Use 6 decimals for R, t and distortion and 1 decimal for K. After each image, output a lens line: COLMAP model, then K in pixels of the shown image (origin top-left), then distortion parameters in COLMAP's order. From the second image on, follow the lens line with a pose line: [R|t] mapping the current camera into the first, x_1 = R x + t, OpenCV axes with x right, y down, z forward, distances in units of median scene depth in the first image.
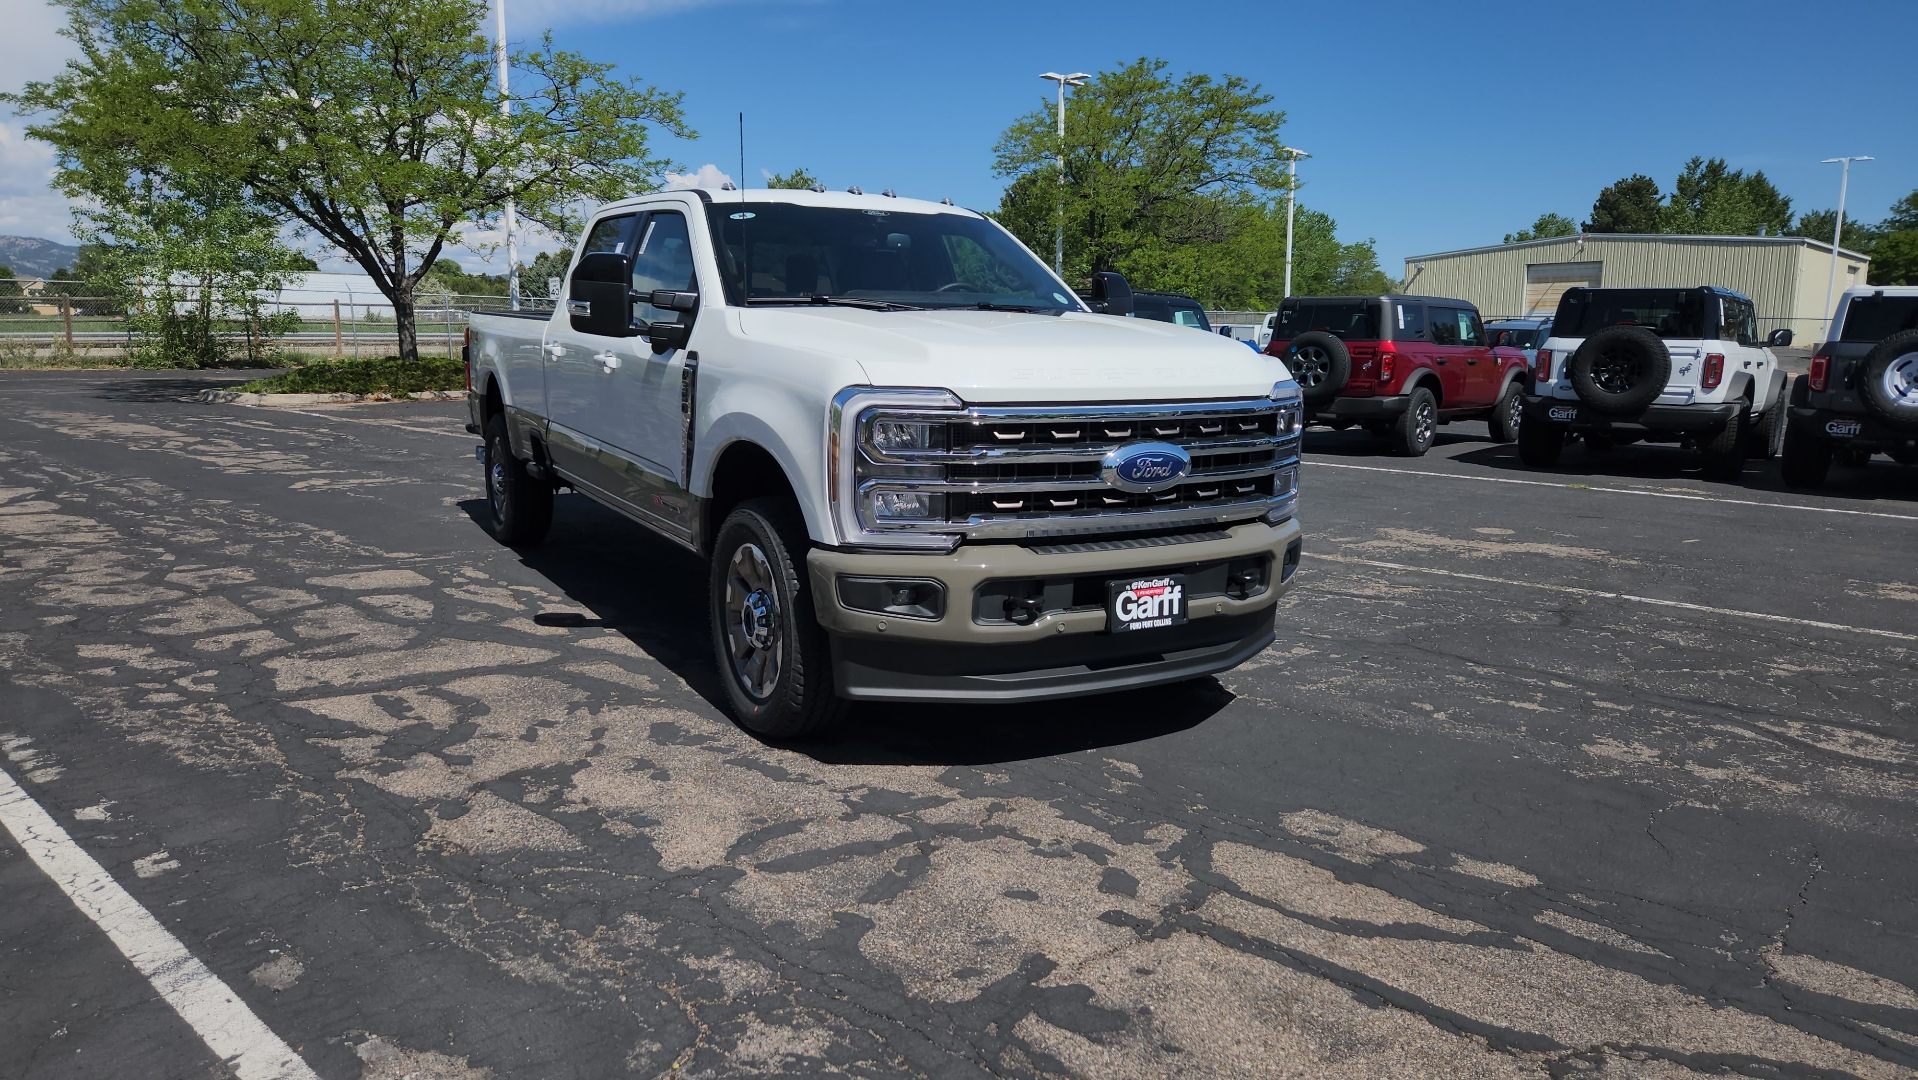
lens RADIAL K [[1283.3, 0, 933.0], [0, 1283.3, 540.0], [0, 0, 1]] dist [0.079555, -0.070826]
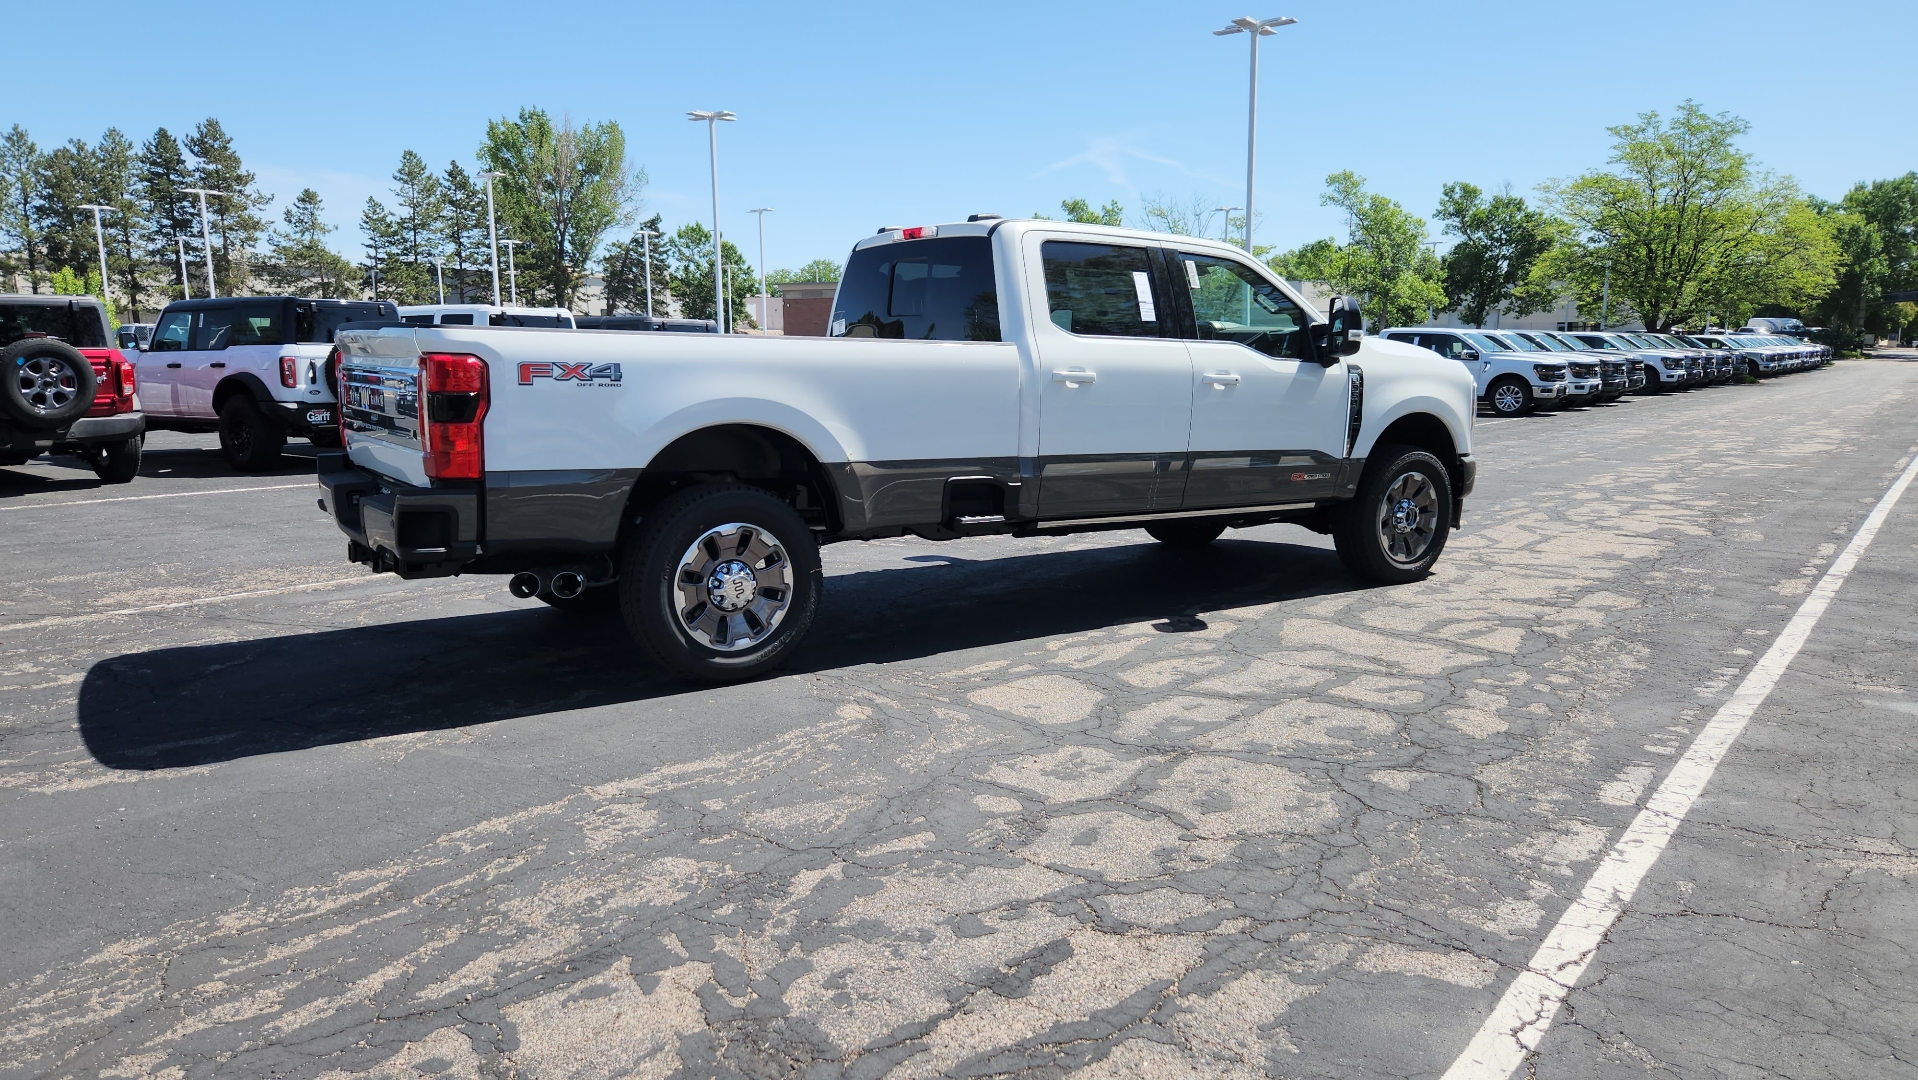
lens RADIAL K [[1281.7, 0, 921.6], [0, 1281.7, 535.4], [0, 0, 1]] dist [0.071597, -0.057796]
pose [[-0.069797, -0.159231, 0.984771, -1.960208], [0.157210, 0.973087, 0.168485, -0.334270], [-0.985096, 0.166576, -0.042886, 1.870682]]
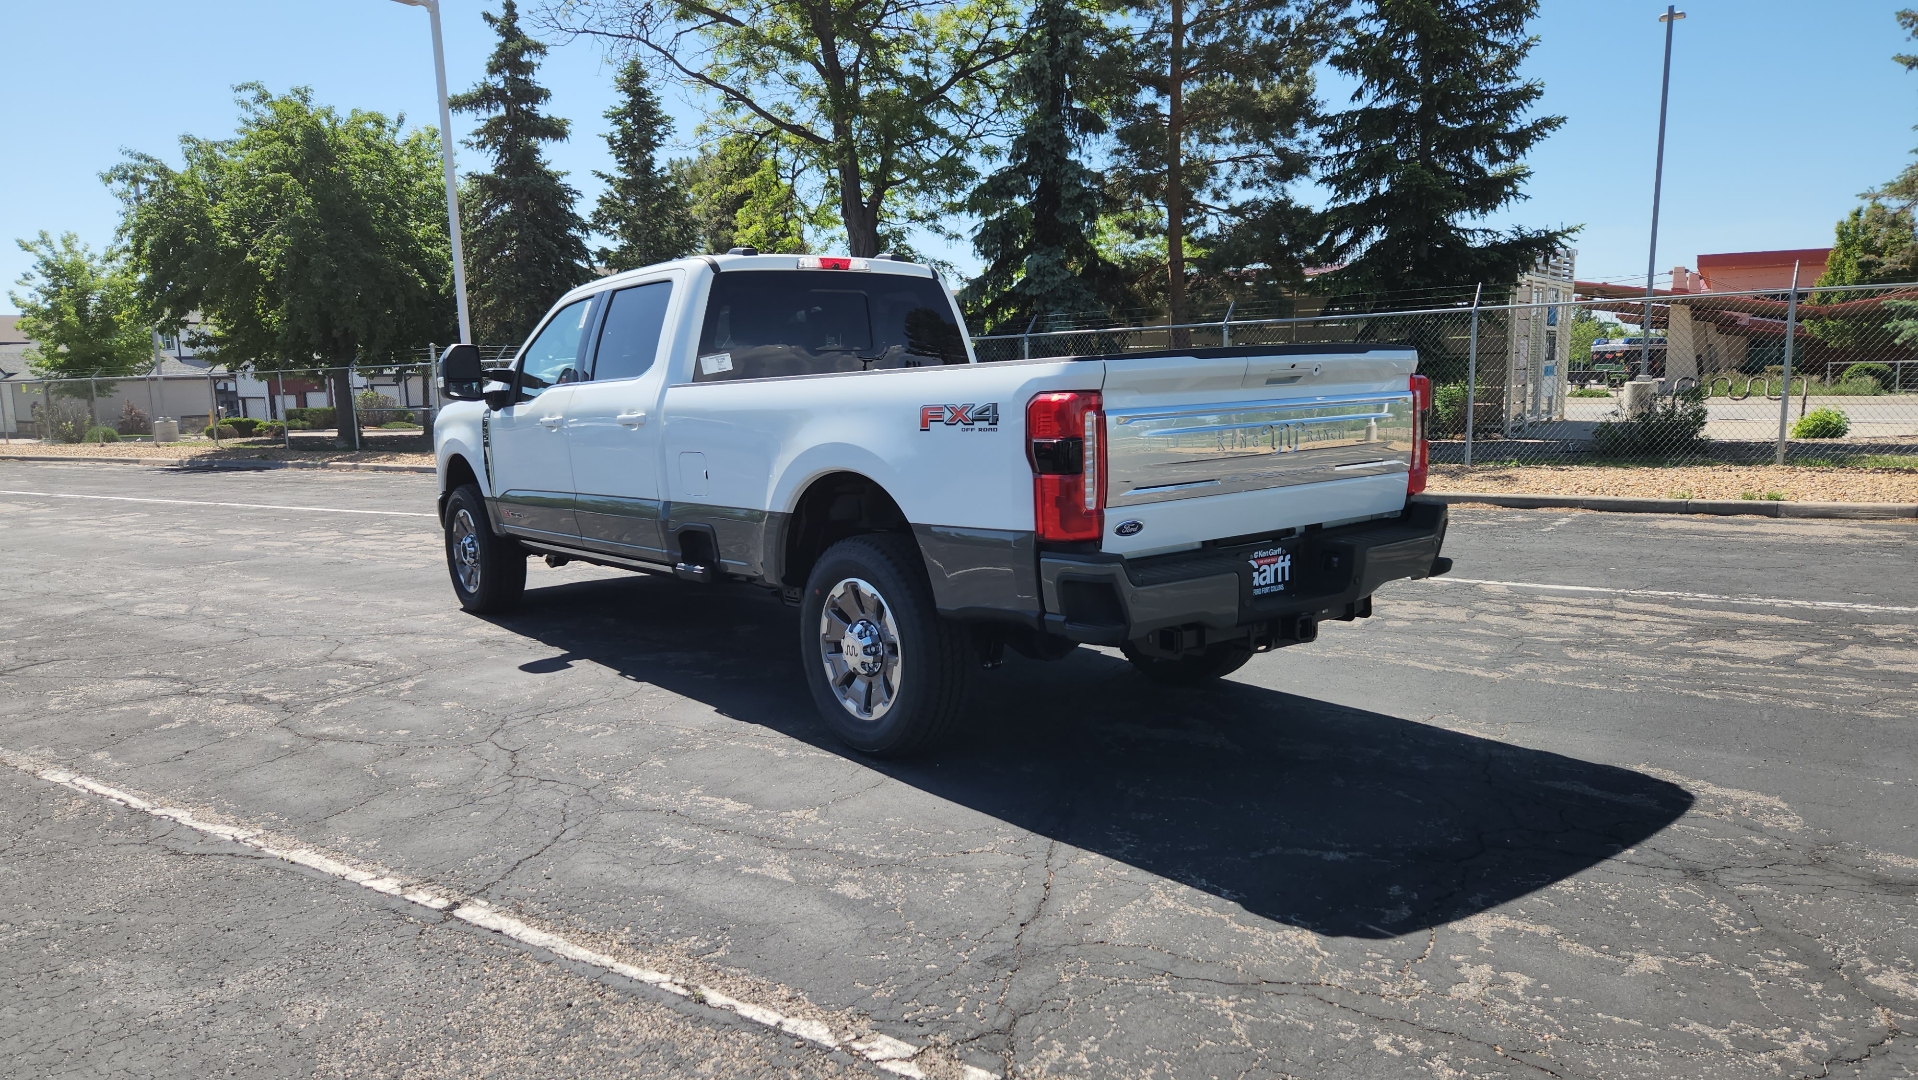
lens RADIAL K [[1282.8, 0, 926.4], [0, 1282.8, 556.2], [0, 0, 1]] dist [0.074383, -0.063247]
pose [[-0.989959, 0.036248, -0.136631, -0.178637], [-0.005718, 0.955505, 0.294920, -0.554660], [0.141242, 0.292740, -0.945703, 3.326540]]
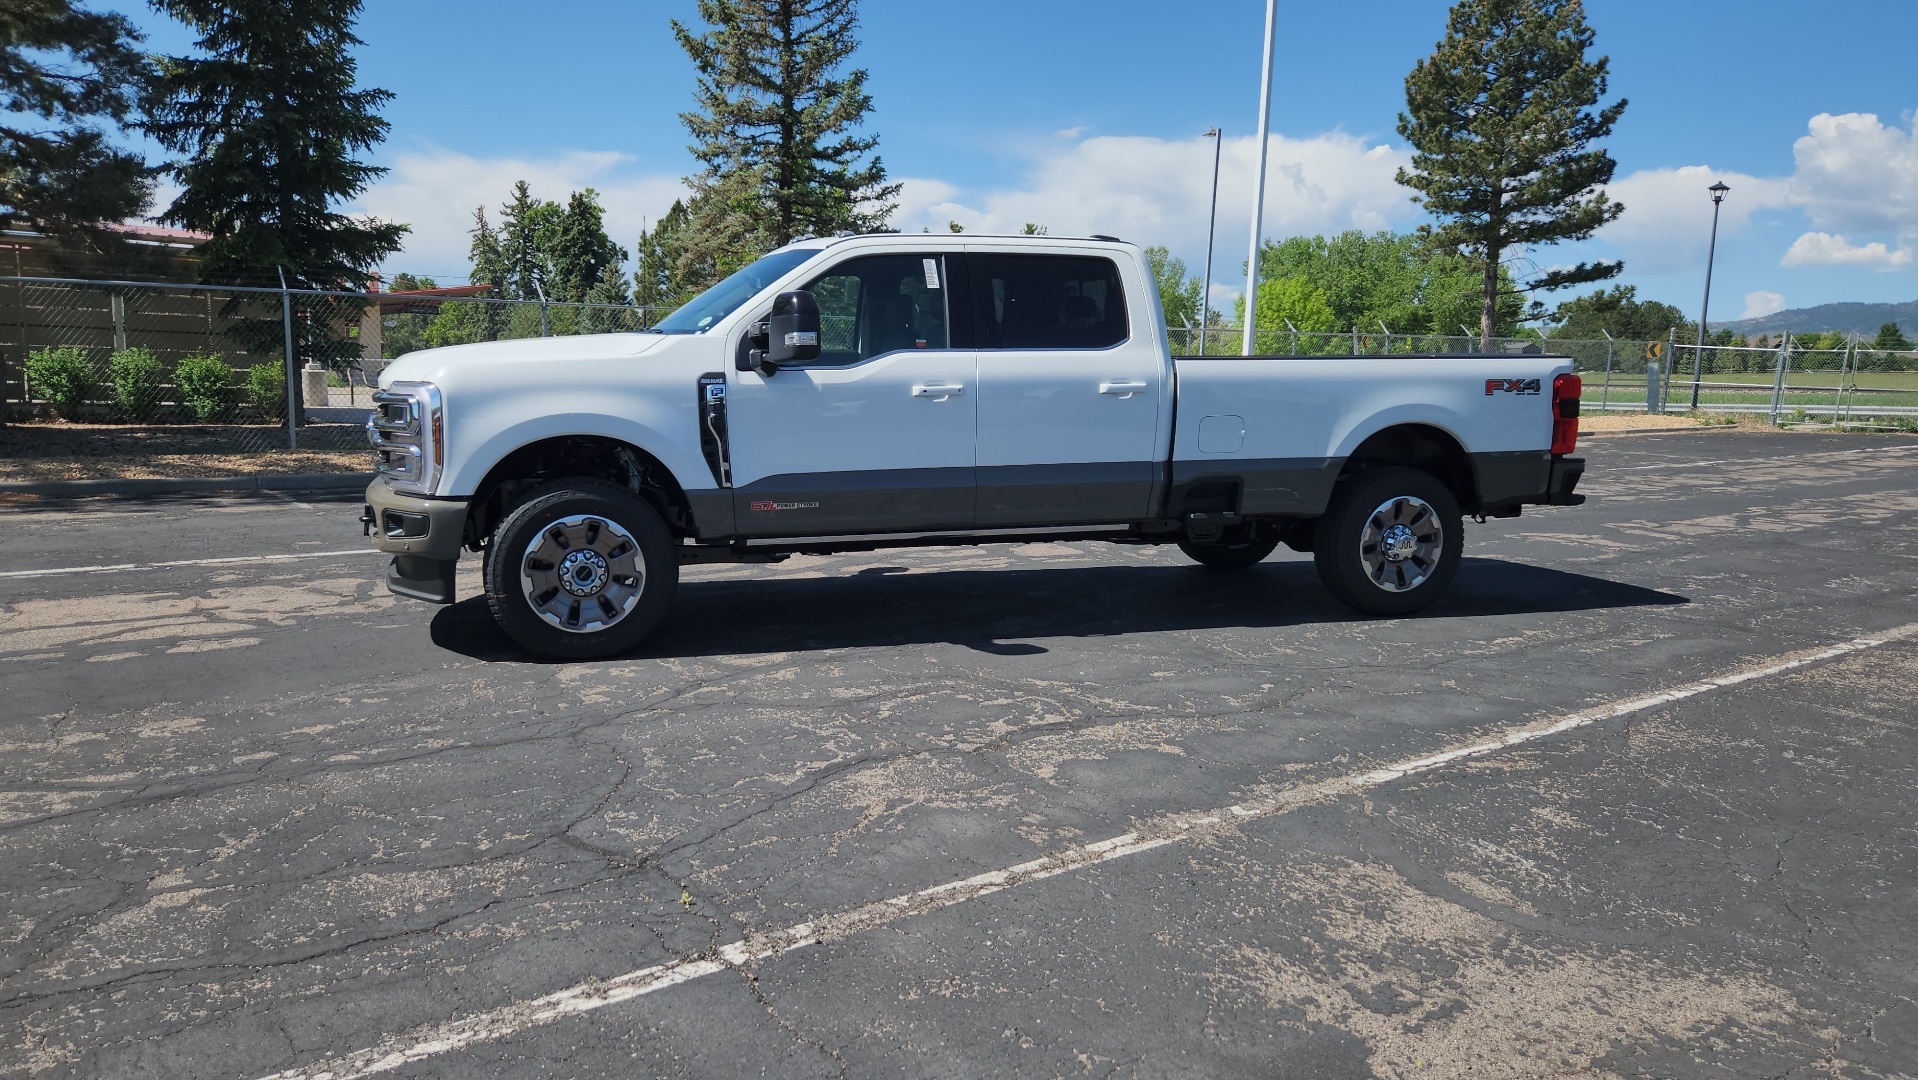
lens RADIAL K [[1284.4, 0, 928.2], [0, 1284.4, 548.1], [0, 0, 1]] dist [0.071571, -0.057145]
pose [[-0.192919, 0.126417, -0.973037, 1.555154], [-0.183014, 0.969628, 0.162259, -0.288982], [0.963996, 0.209382, -0.163924, 1.903857]]
